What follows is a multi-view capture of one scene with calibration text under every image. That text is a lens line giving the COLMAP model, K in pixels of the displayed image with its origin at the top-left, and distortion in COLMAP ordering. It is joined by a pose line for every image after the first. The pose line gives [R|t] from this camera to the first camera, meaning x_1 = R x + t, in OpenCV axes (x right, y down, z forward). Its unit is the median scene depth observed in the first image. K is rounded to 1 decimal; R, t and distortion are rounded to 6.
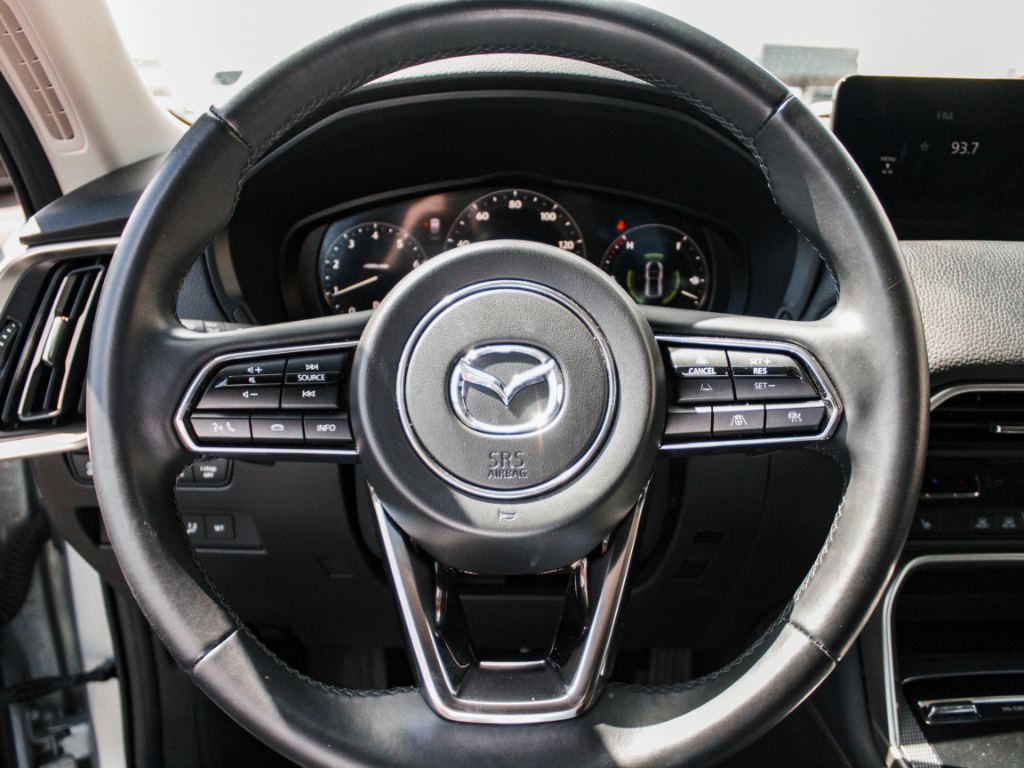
lens RADIAL K [[942.8, 0, 512.0], [0, 942.8, 384.0], [0, 0, 1]] dist [-0.131453, 0.013734]
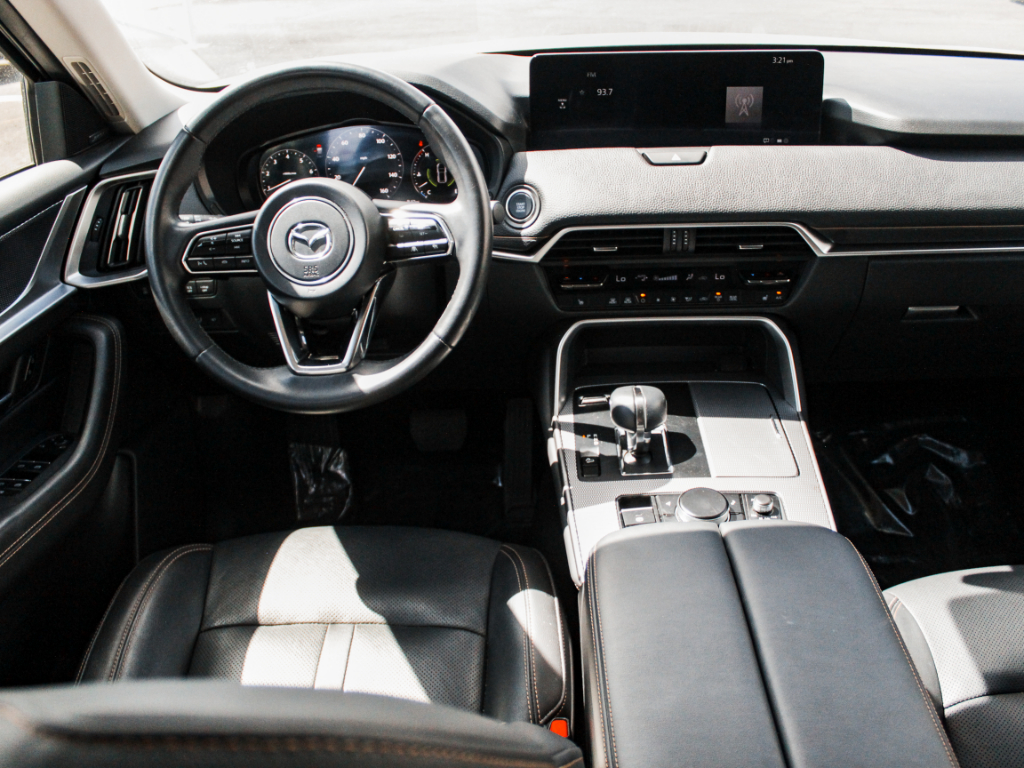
lens RADIAL K [[942.8, 0, 512.0], [0, 942.8, 384.0], [0, 0, 1]] dist [-0.131453, 0.013734]
pose [[0.998719, -0.034534, -0.036978, 0.558780], [0.040264, 0.985046, 0.167518, -0.014246], [0.030639, -0.168793, 0.985175, -1.368046]]
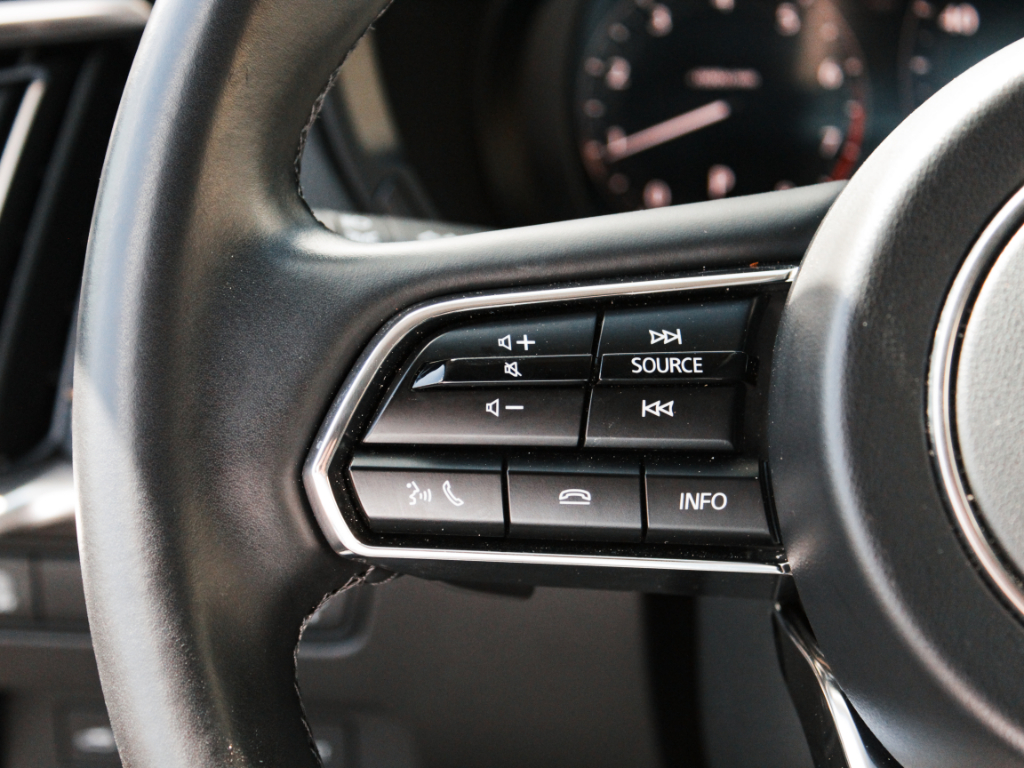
lens RADIAL K [[2351.2, 0, 512.0], [0, 2351.2, 384.0], [0, 0, 1]] dist [-0.099164, 0.015309]
pose [[0.987438, 0.015774, -0.157217, -0.127884], [-0.016087, 0.999870, -0.000720, 0.002241], [0.157185, 0.003241, 0.987564, 0.070206]]
